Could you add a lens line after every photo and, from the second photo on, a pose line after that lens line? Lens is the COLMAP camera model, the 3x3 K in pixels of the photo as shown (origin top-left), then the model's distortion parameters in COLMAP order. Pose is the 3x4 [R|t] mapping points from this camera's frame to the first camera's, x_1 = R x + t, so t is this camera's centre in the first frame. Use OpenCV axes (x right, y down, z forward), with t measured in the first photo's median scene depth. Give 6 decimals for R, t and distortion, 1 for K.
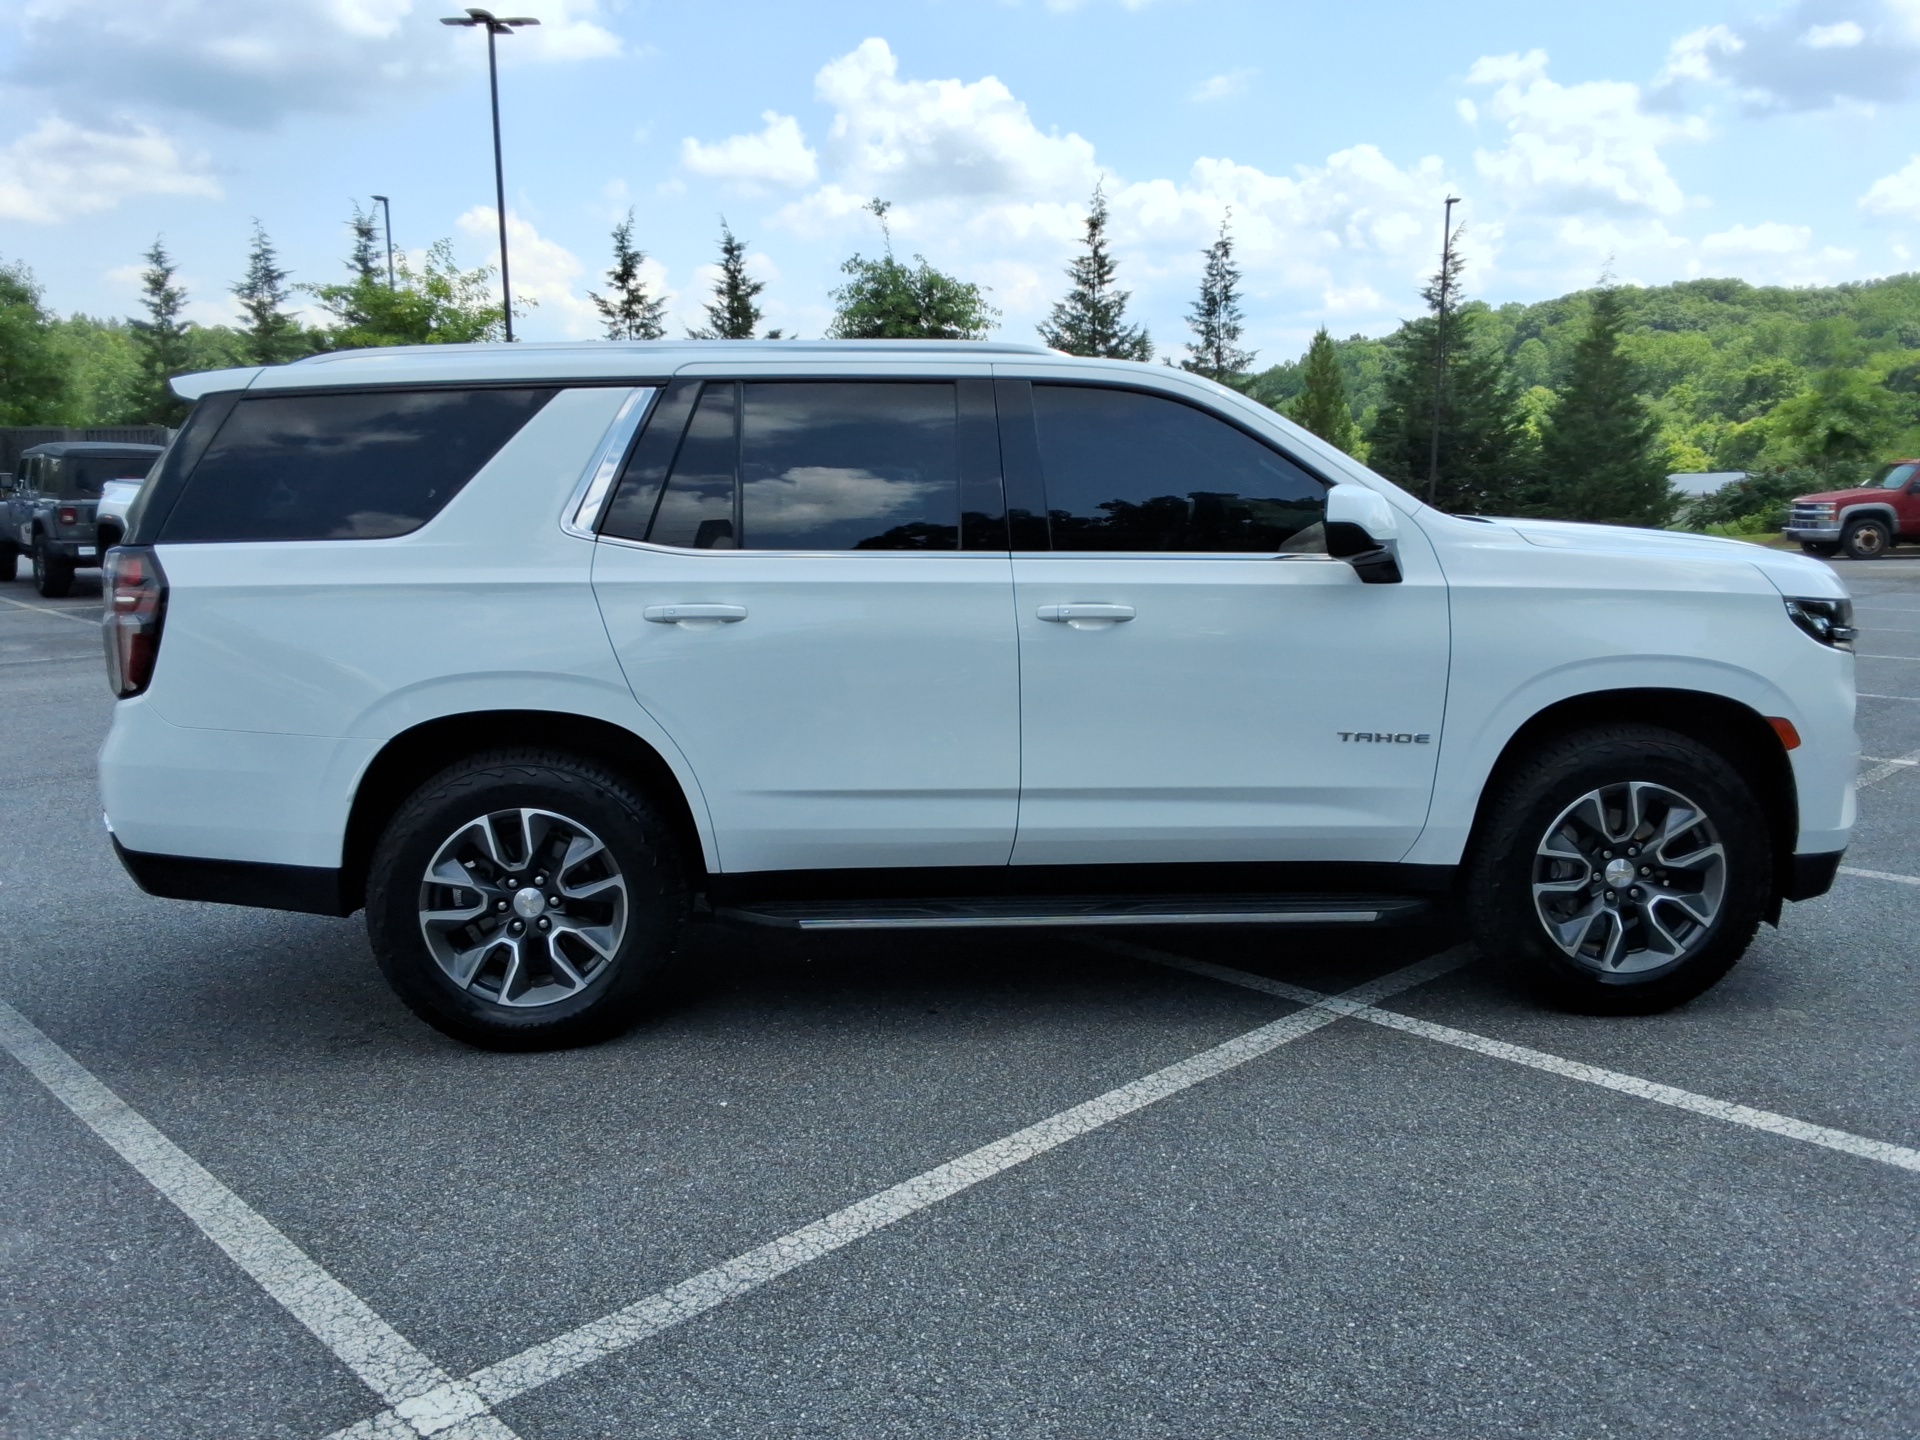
lens RADIAL K [[1543.7, 0, 964.8], [0, 1543.7, 690.8], [0, 0, 1]] dist [0.096126, -0.145790]
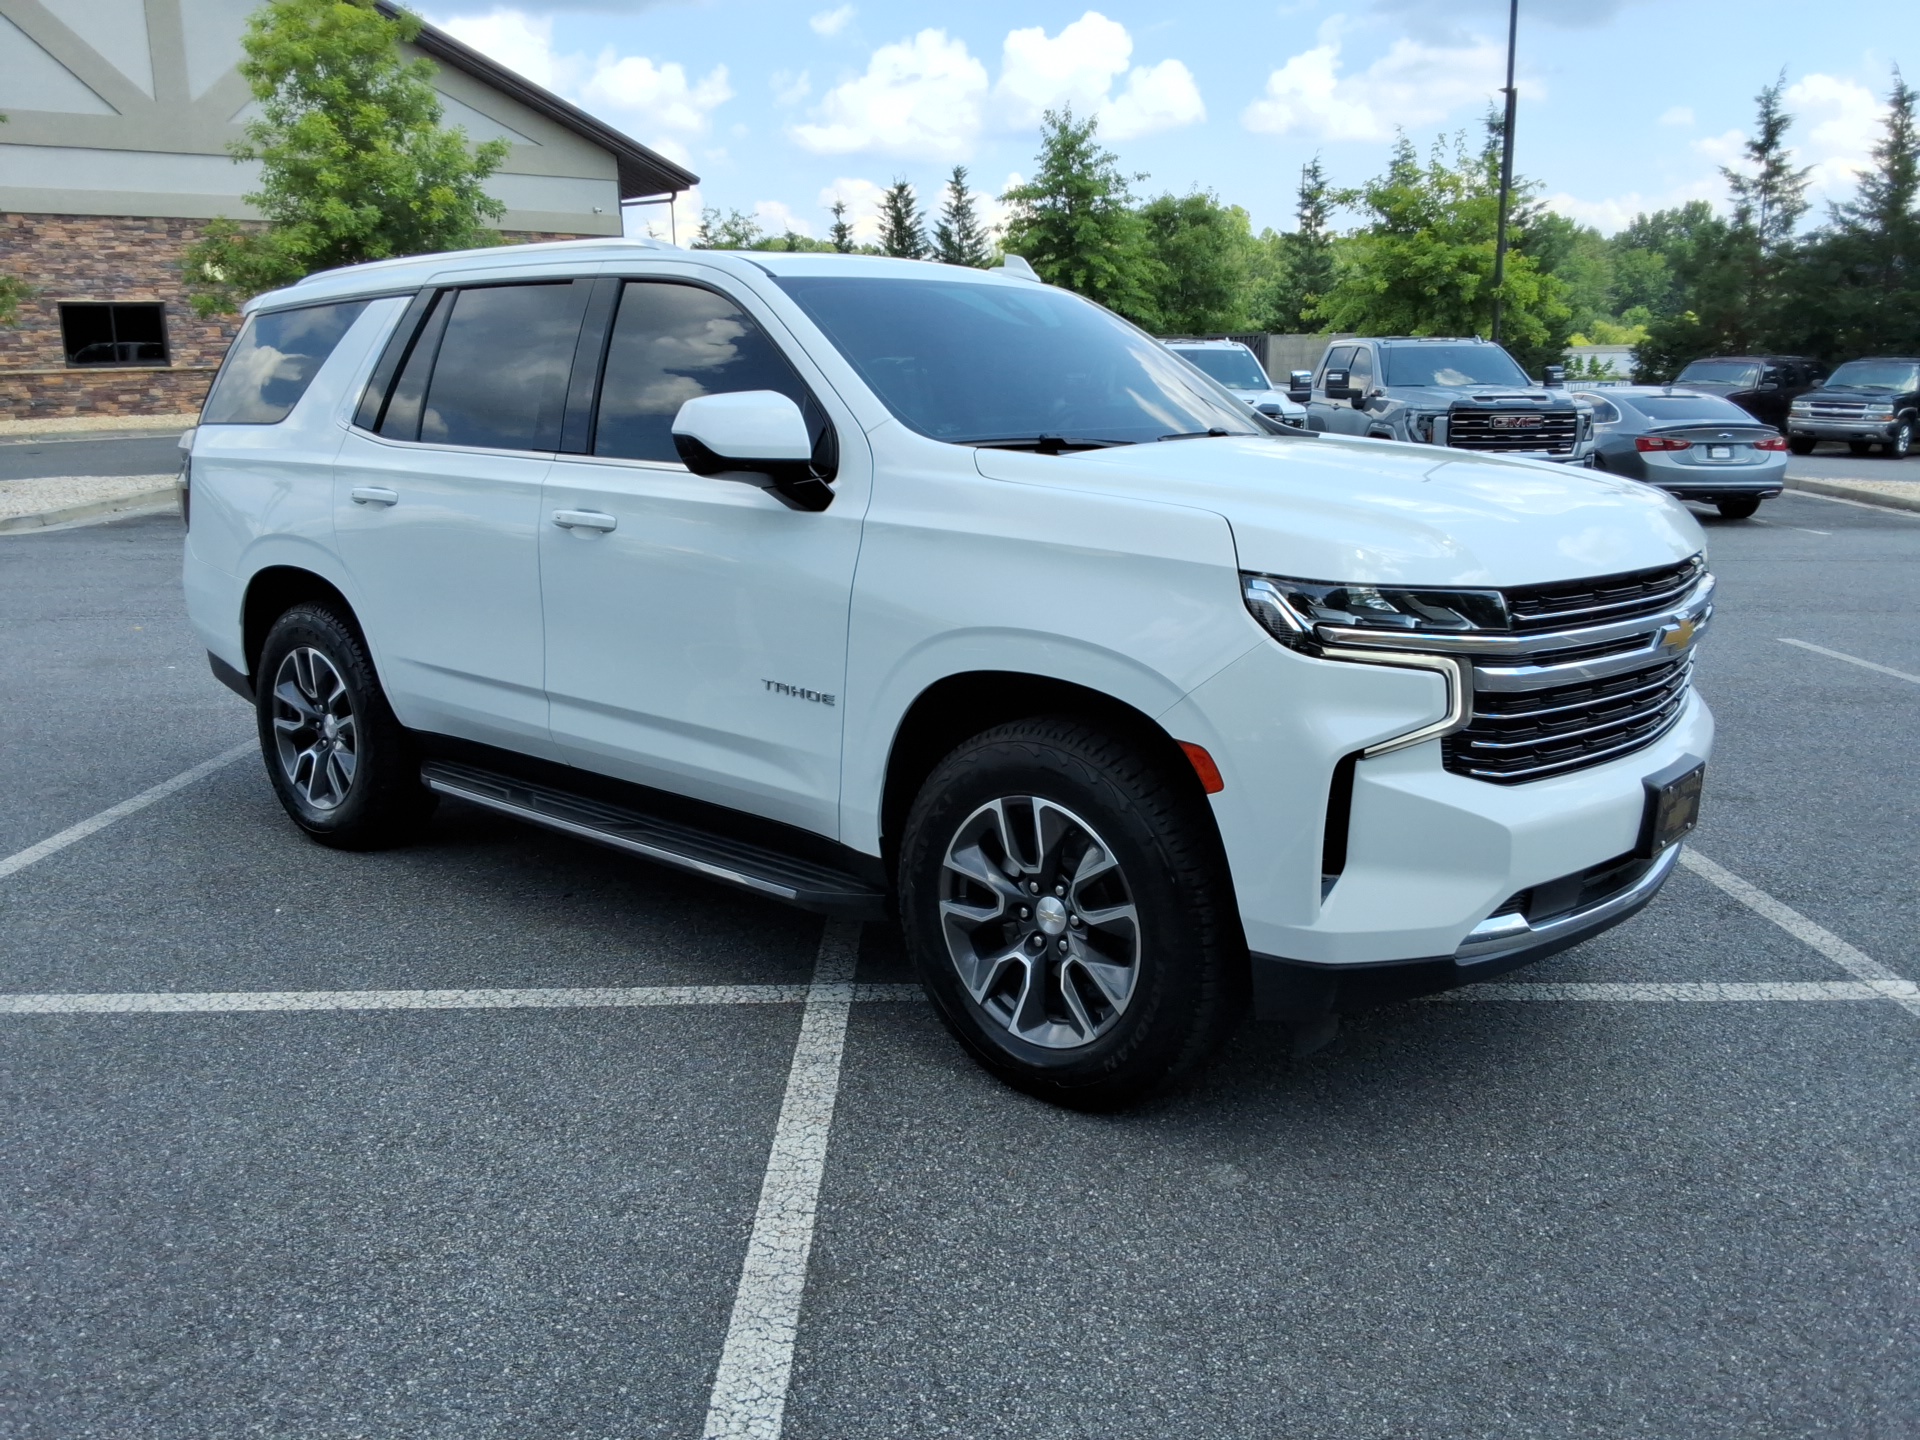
lens RADIAL K [[1543.7, 0, 1002.1], [0, 1543.7, 704.3], [0, 0, 1]] dist [0.096126, -0.145790]
pose [[0.725974, 0.145498, -0.672155, 0.109865], [-0.097565, 0.989268, 0.108764, -0.007941], [0.680766, -0.013381, 0.732379, 0.053612]]
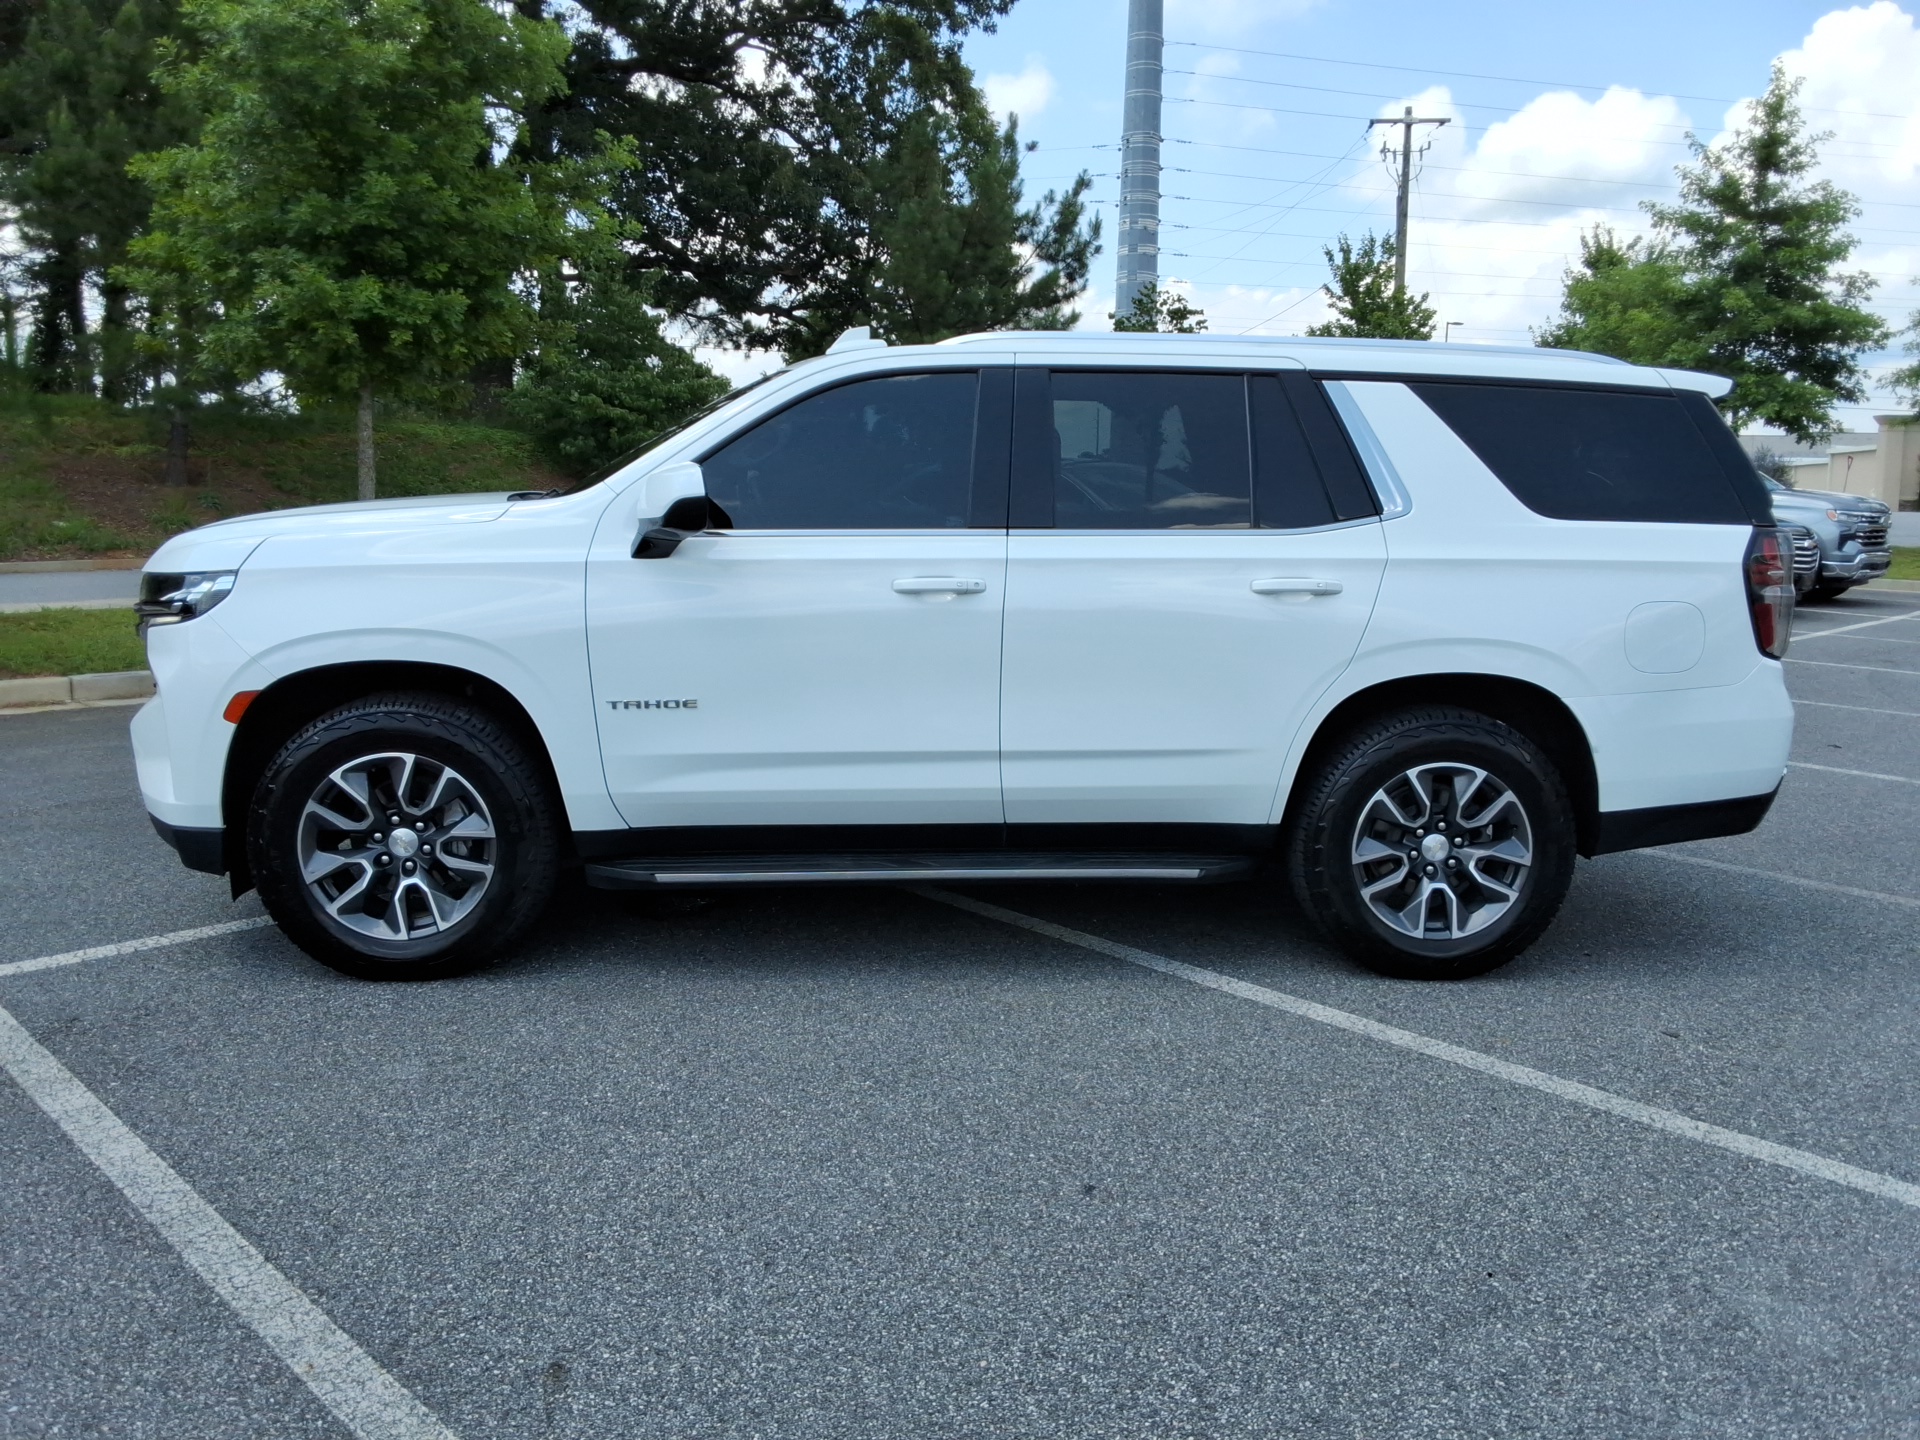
lens RADIAL K [[1543.7, 0, 964.7], [0, 1543.7, 705.2], [0, 0, 1]] dist [0.096126, -0.145790]
pose [[-0.999954, -0.009515, 0.001320, 0.002930], [-0.008761, 0.959673, 0.280983, -0.038748], [-0.003941, 0.280959, -0.959712, 0.291902]]
